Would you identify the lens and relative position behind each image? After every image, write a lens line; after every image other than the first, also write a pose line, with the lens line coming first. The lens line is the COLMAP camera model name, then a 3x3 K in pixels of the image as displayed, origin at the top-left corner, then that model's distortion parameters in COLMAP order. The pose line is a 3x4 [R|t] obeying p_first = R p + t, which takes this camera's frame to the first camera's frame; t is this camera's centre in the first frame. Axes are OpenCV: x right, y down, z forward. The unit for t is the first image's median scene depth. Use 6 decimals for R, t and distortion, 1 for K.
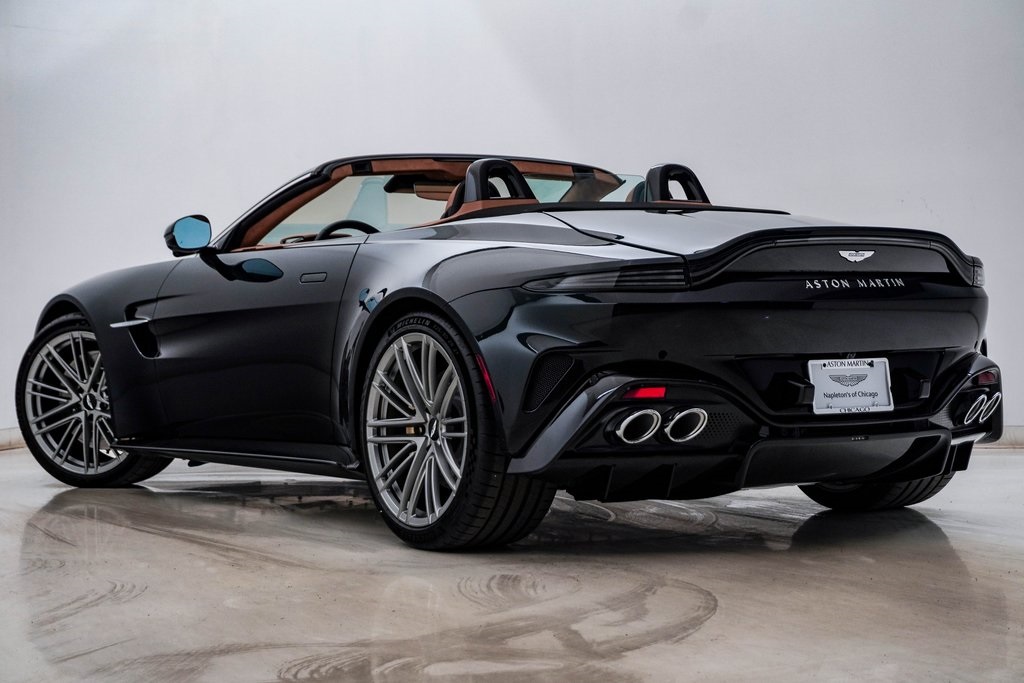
lens RADIAL K [[2185.1, 0, 510.7], [0, 2185.1, 341.5], [0, 0, 1]] dist [-0.008032, 0.000000]
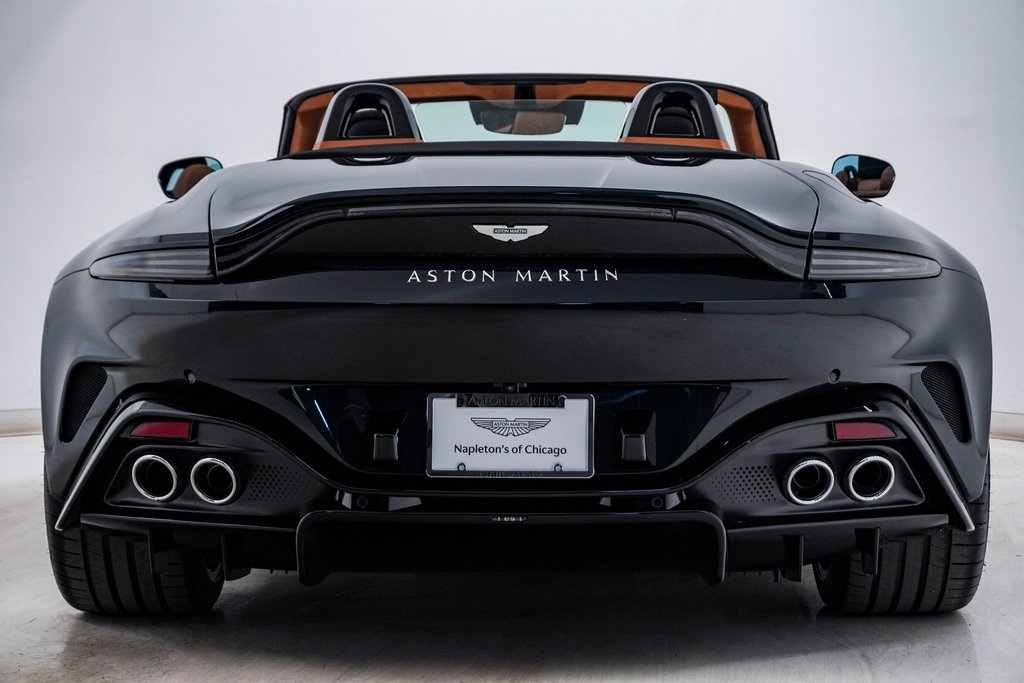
lens RADIAL K [[2254.5, 0, 513.2], [0, 2254.5, 341.0], [0, 0, 1]] dist [0.031418, 0.000000]
pose [[0.818131, 0.044523, -0.573306, 0.528035], [-0.022017, 0.998692, 0.046139, -0.037443], [0.574610, -0.025125, 0.818041, 0.456445]]
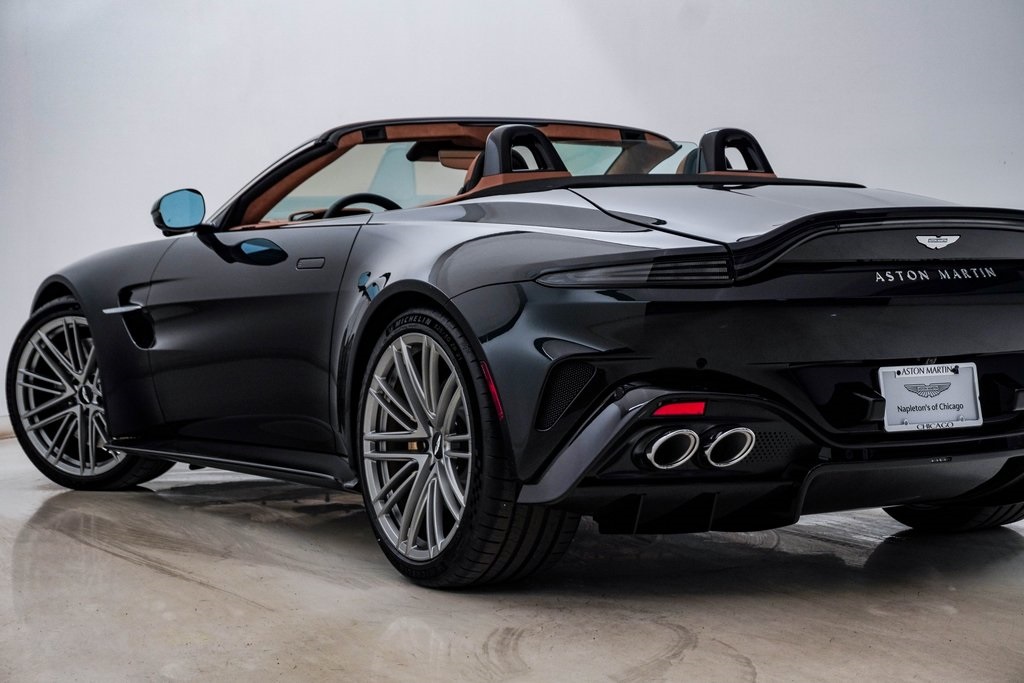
lens RADIAL K [[2185.1, 0, 510.3], [0, 2185.1, 339.6], [0, 0, 1]] dist [-0.008032, 0.000000]
pose [[0.998675, -0.000680, -0.051464, 0.037489], [0.001891, 0.999722, 0.023482, -0.021439], [0.051434, -0.023548, 0.998399, 0.154444]]
